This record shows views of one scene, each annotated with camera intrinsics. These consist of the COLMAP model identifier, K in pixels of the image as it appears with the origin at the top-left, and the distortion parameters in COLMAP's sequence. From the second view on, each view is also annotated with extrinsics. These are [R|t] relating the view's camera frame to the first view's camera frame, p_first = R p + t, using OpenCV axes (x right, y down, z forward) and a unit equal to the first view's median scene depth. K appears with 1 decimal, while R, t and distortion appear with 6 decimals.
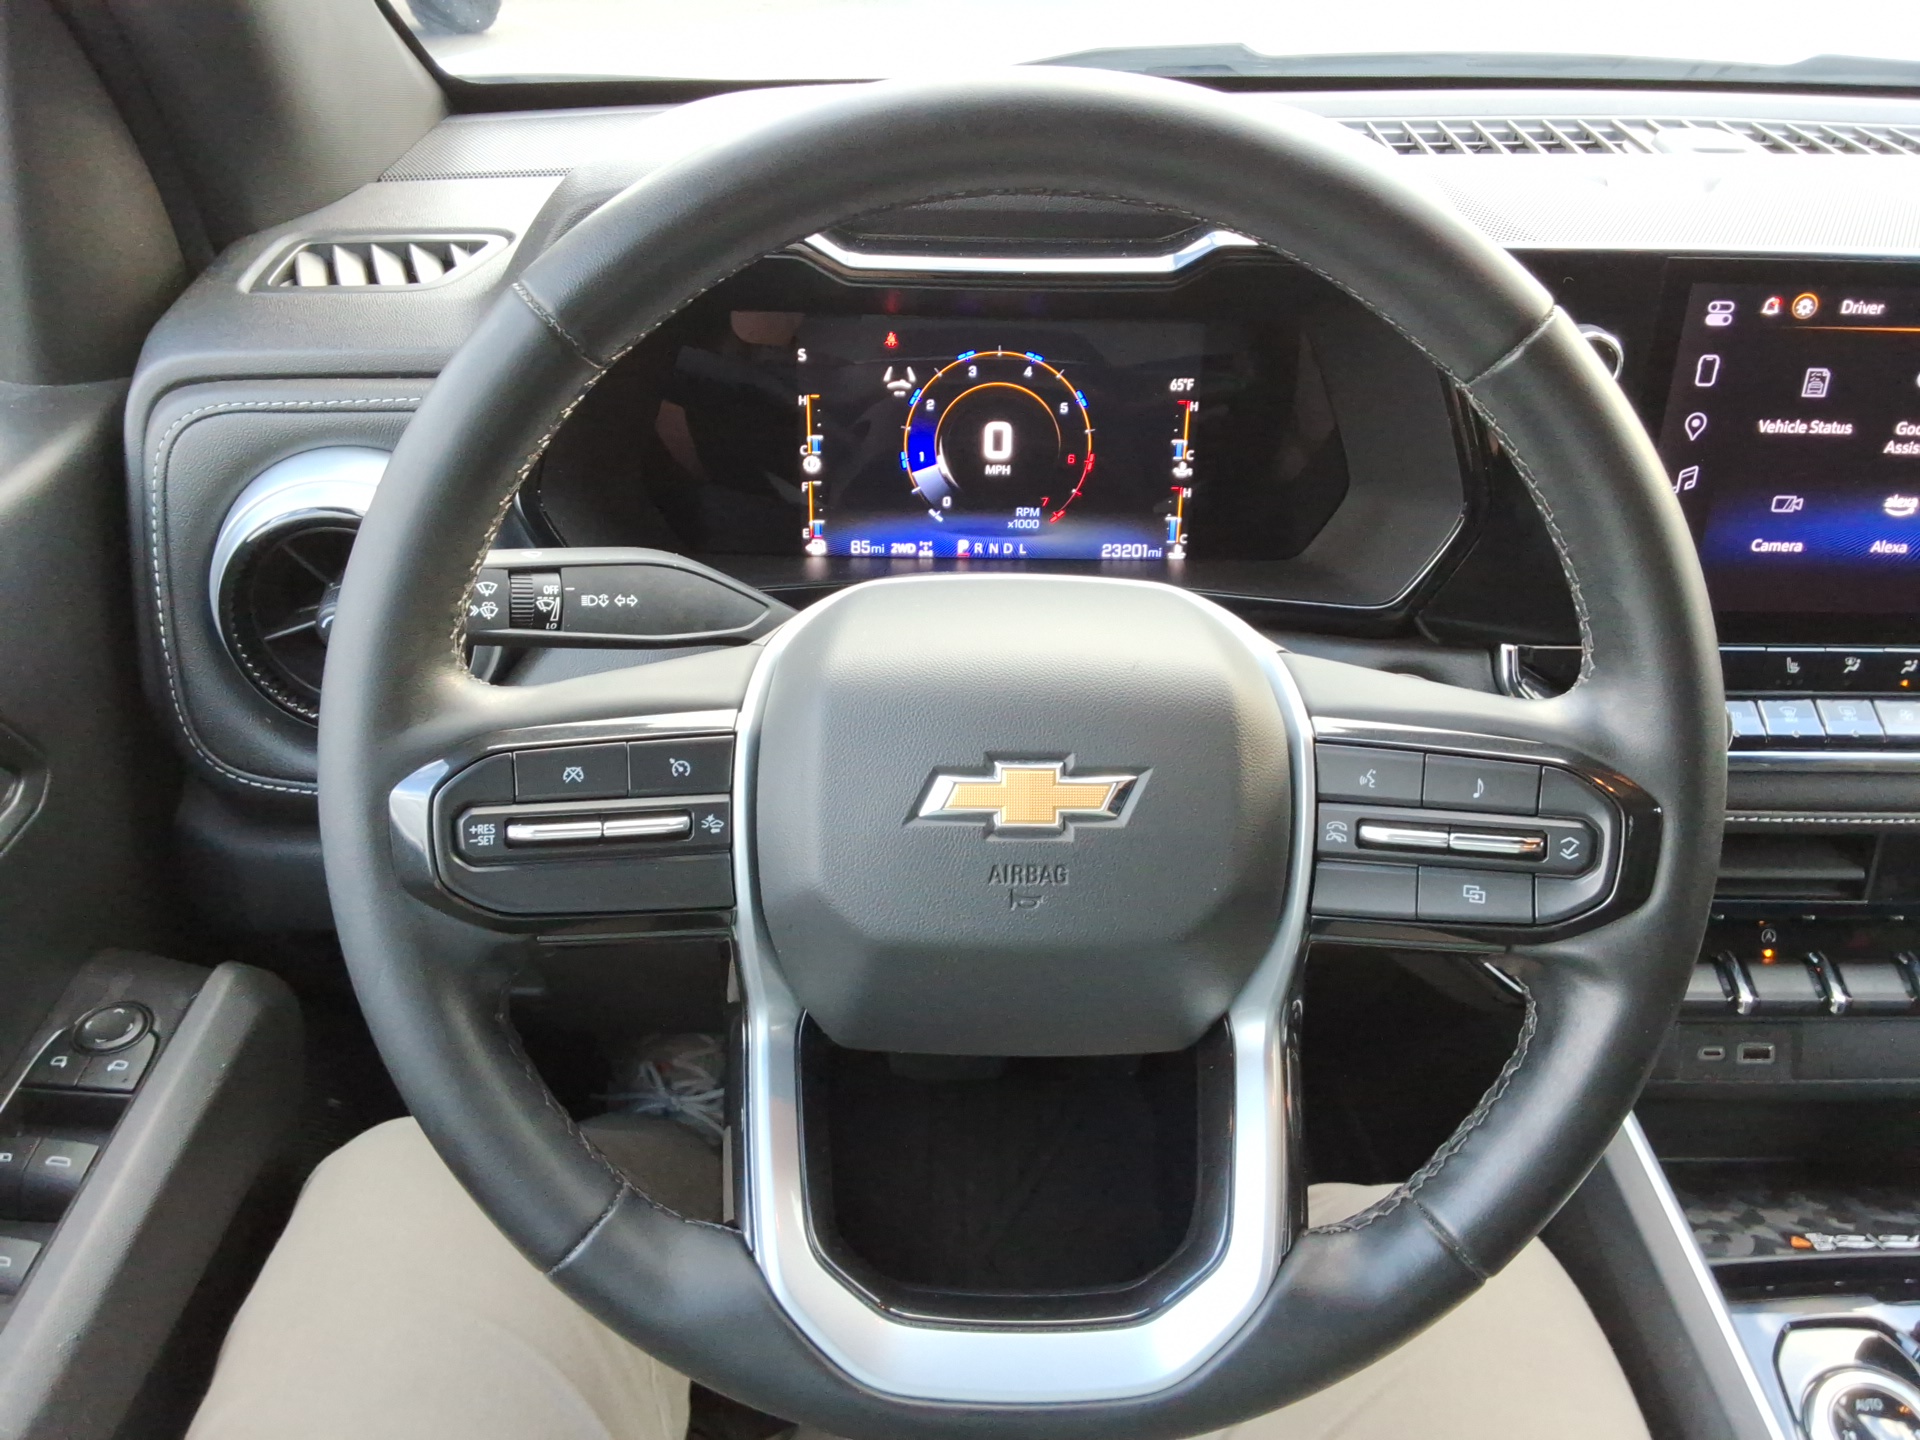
lens RADIAL K [[1539.6, 0, 974.5], [0, 1539.6, 713.2], [0, 0, 1]] dist [0.108290, -0.164047]
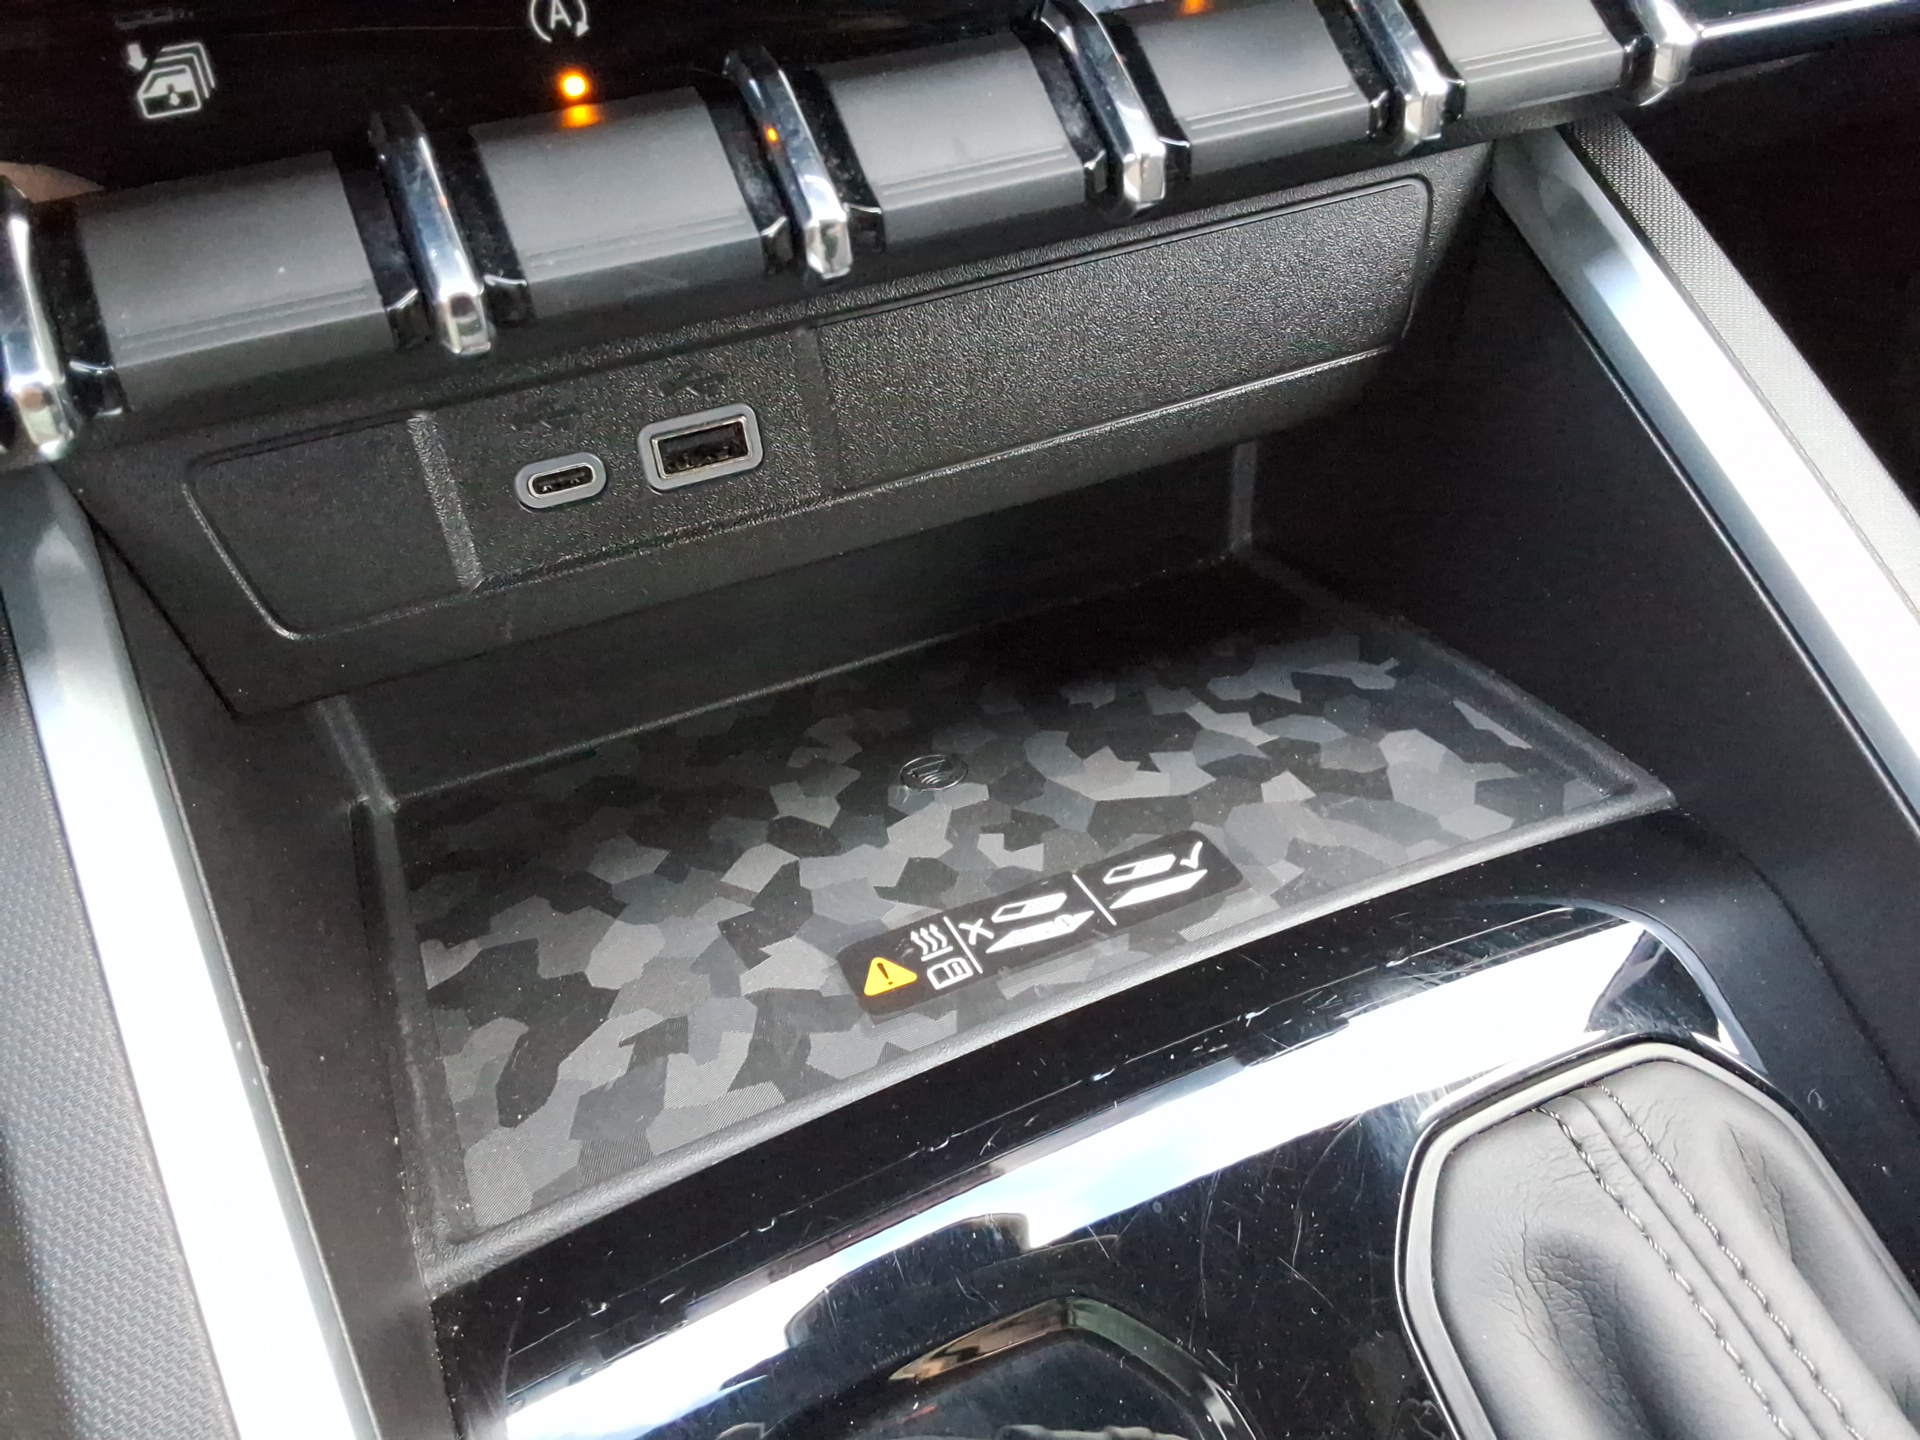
lens RADIAL K [[1539.6, 0, 1007.0], [0, 1539.6, 683.4], [0, 0, 1]] dist [0.108290, -0.164047]
pose [[0.912650, -0.284005, 0.293957, 0.483390], [0.147930, 0.899927, 0.410180, 0.151427], [-0.381033, -0.330866, 0.863332, 0.742588]]
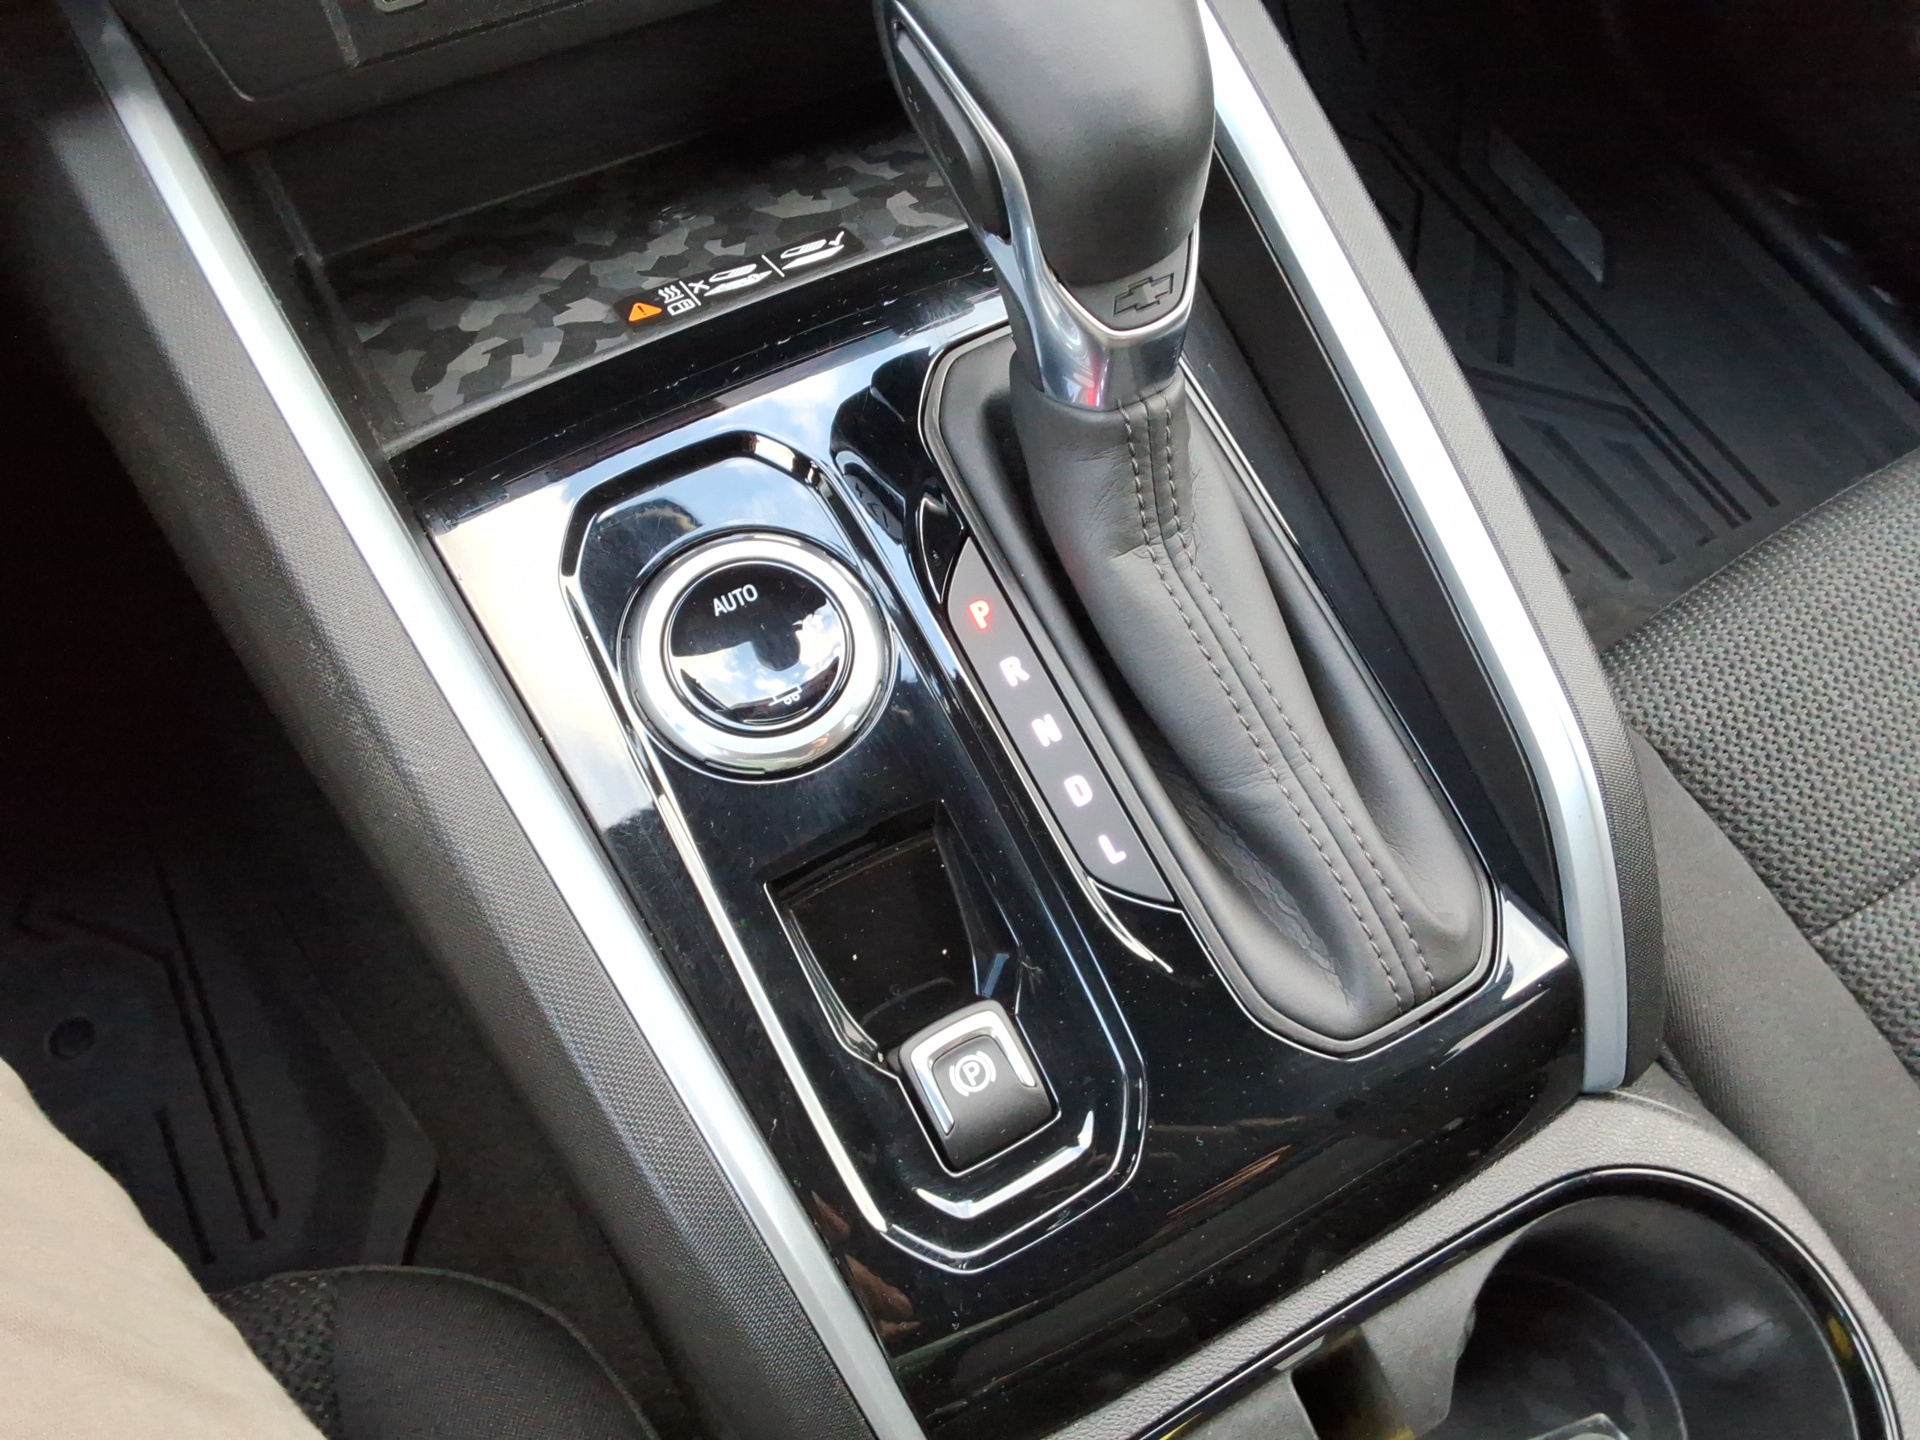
lens RADIAL K [[1539.6, 0, 966.9], [0, 1539.6, 668.4], [0, 0, 1]] dist [0.108290, -0.164047]
pose [[0.883336, -0.392405, 0.256390, 0.449749], [0.188948, 0.798653, 0.571360, 0.149963], [-0.428971, -0.456258, 0.779623, 0.477044]]
